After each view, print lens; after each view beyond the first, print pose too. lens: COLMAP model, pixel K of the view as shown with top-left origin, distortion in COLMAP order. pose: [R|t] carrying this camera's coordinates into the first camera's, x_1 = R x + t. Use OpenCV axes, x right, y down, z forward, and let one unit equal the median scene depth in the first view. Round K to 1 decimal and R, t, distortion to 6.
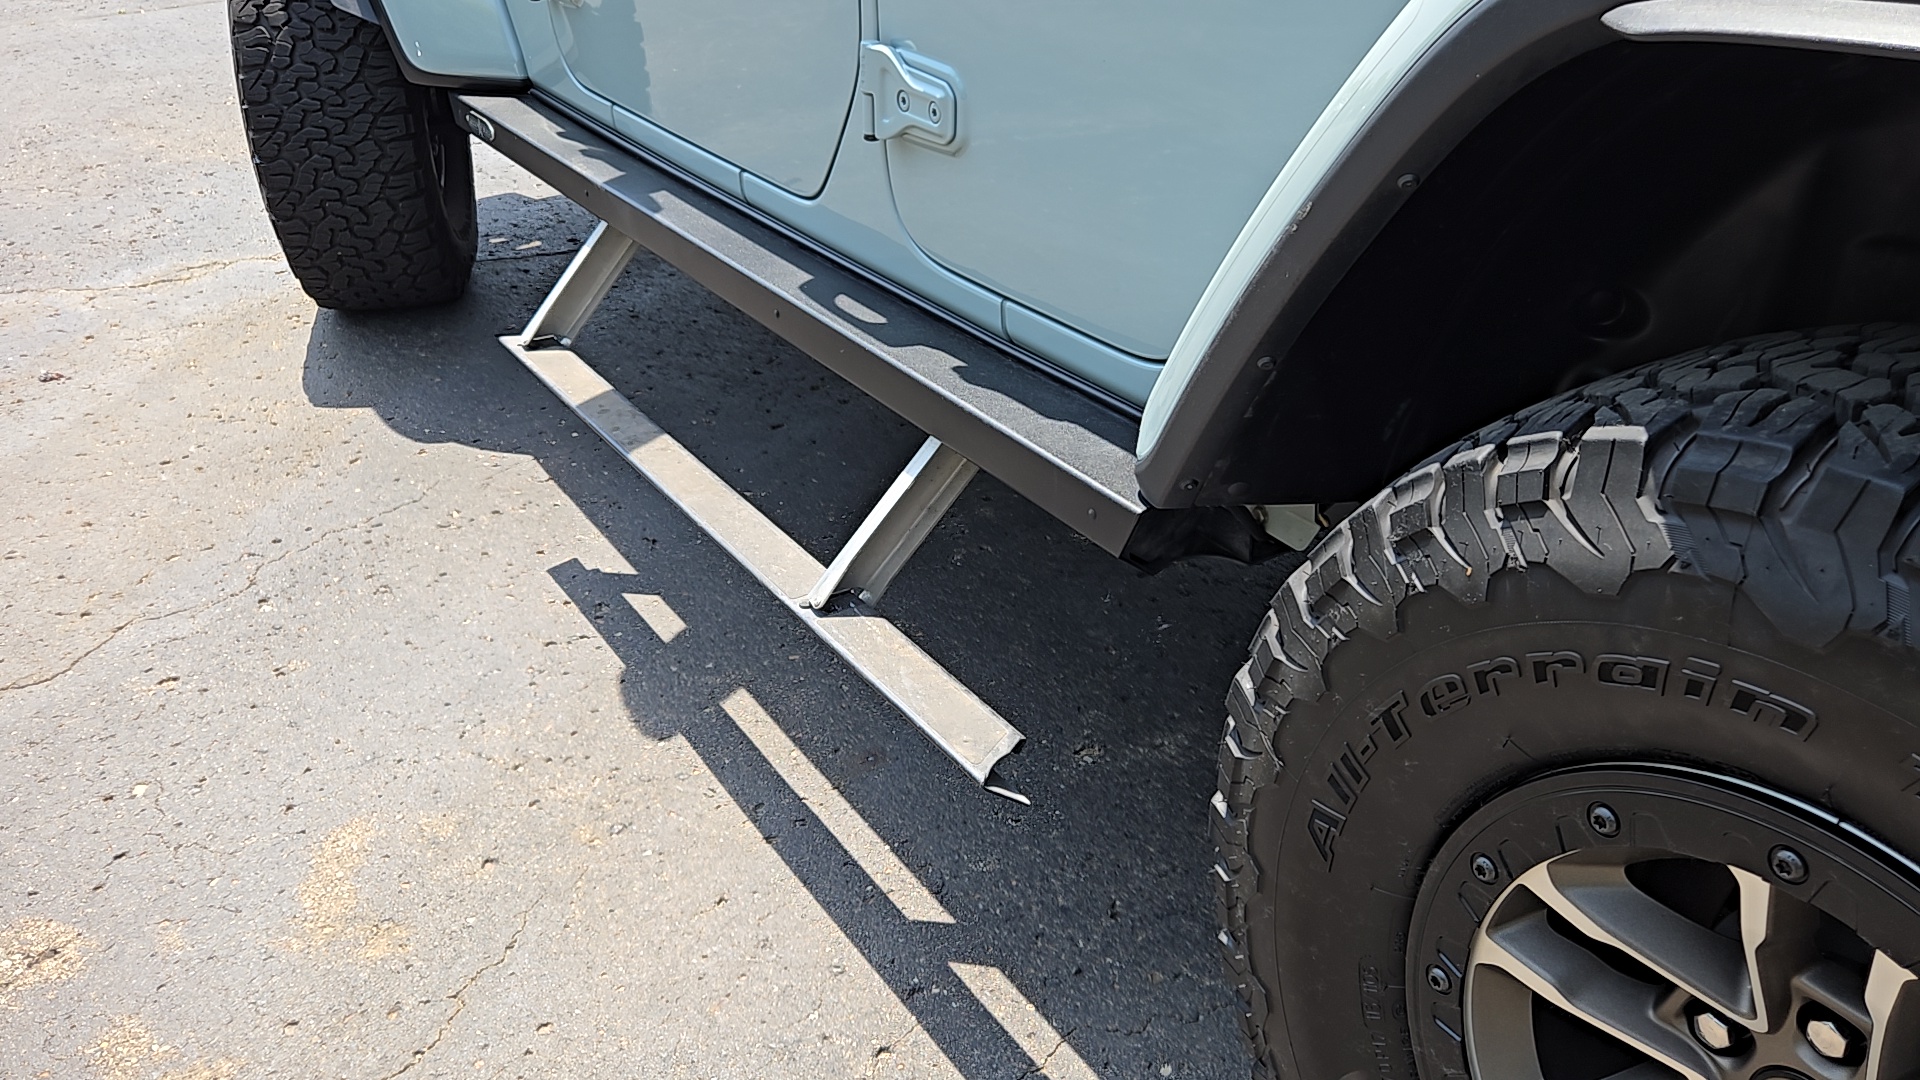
lens RADIAL K [[1608.9, 0, 949.1], [0, 1608.9, 547.6], [0, 0, 1]] dist [-0.015191, 0.033206]
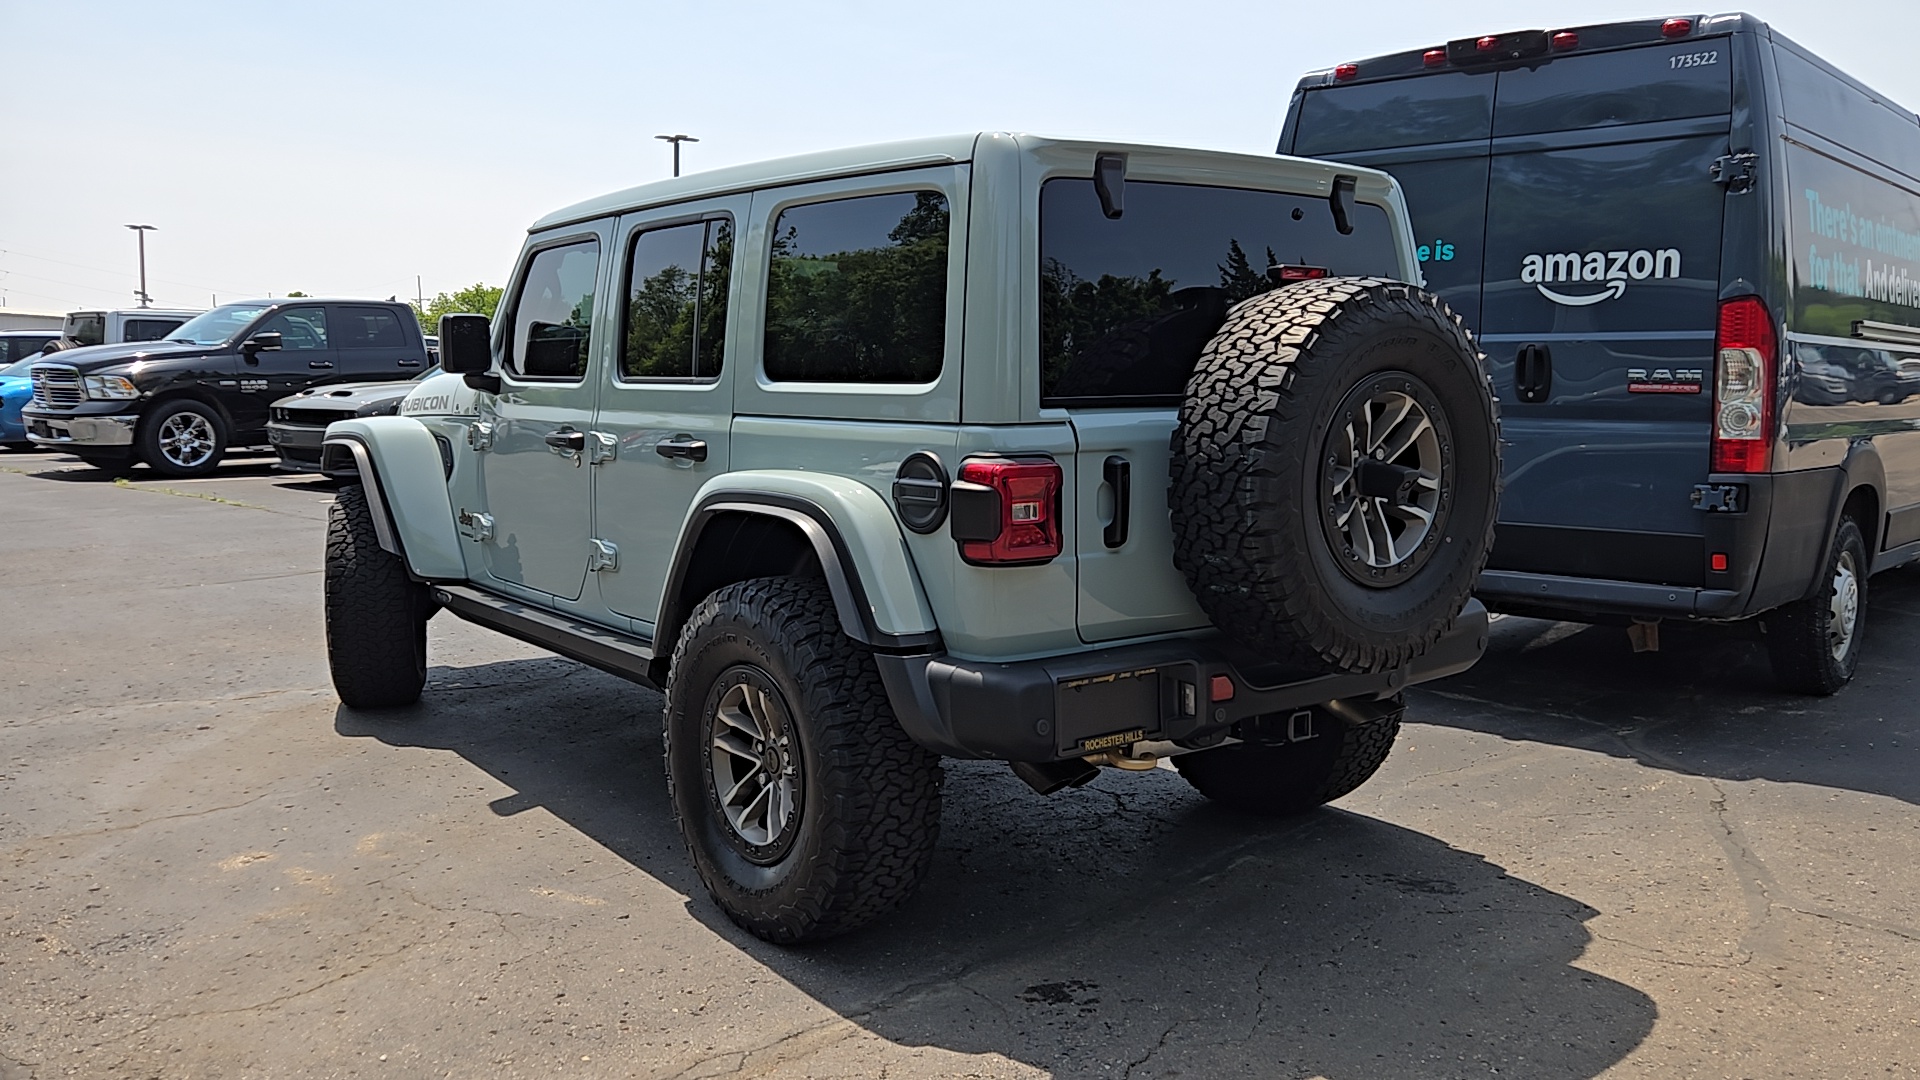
lens RADIAL K [[1608.9, 0, 964.9], [0, 1608.9, 542.5], [0, 0, 1]] dist [-0.015191, 0.033206]
pose [[0.997203, 0.010036, 0.074062, 0.258107], [0.018849, 0.925143, -0.379152, 0.517949], [-0.072323, 0.379487, 0.922366, -1.119576]]
